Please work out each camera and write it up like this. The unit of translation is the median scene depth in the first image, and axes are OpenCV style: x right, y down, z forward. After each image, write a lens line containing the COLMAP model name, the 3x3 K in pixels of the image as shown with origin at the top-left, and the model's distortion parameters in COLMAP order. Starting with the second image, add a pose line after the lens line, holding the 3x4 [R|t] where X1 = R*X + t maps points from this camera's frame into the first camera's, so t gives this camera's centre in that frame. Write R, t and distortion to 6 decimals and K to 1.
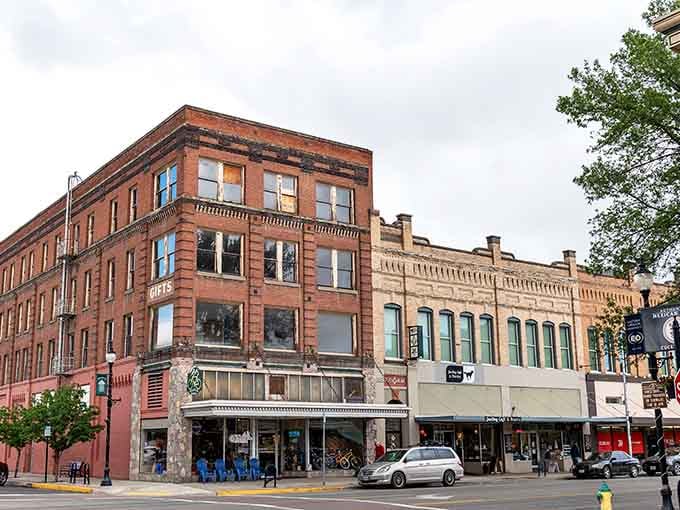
lens RADIAL K [[797.6, 0, 335.3], [0, 797.6, 258.5], [0, 0, 1]] dist [0.018946, 0.000000]
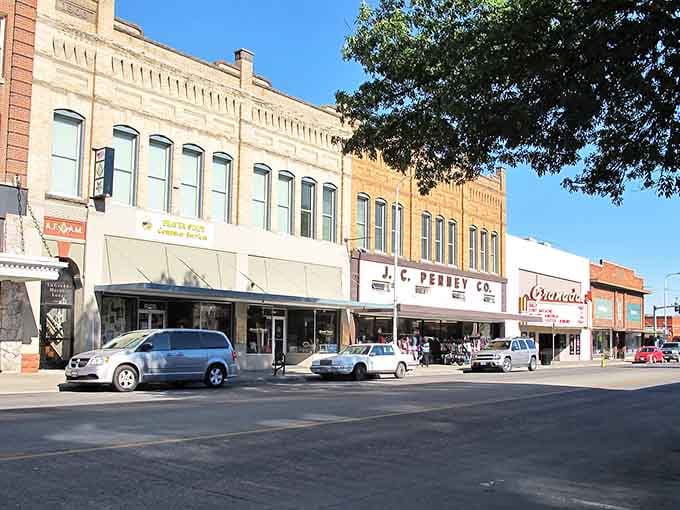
lens RADIAL K [[797.6, 0, 341.2], [0, 797.6, 254.0], [0, 0, 1]] dist [0.018946, 0.000000]
pose [[0.960242, 0.052281, 0.274231, 0.097475], [-0.083286, 0.991224, 0.102658, 0.076243], [-0.266458, -0.121416, 0.956169, 0.273442]]
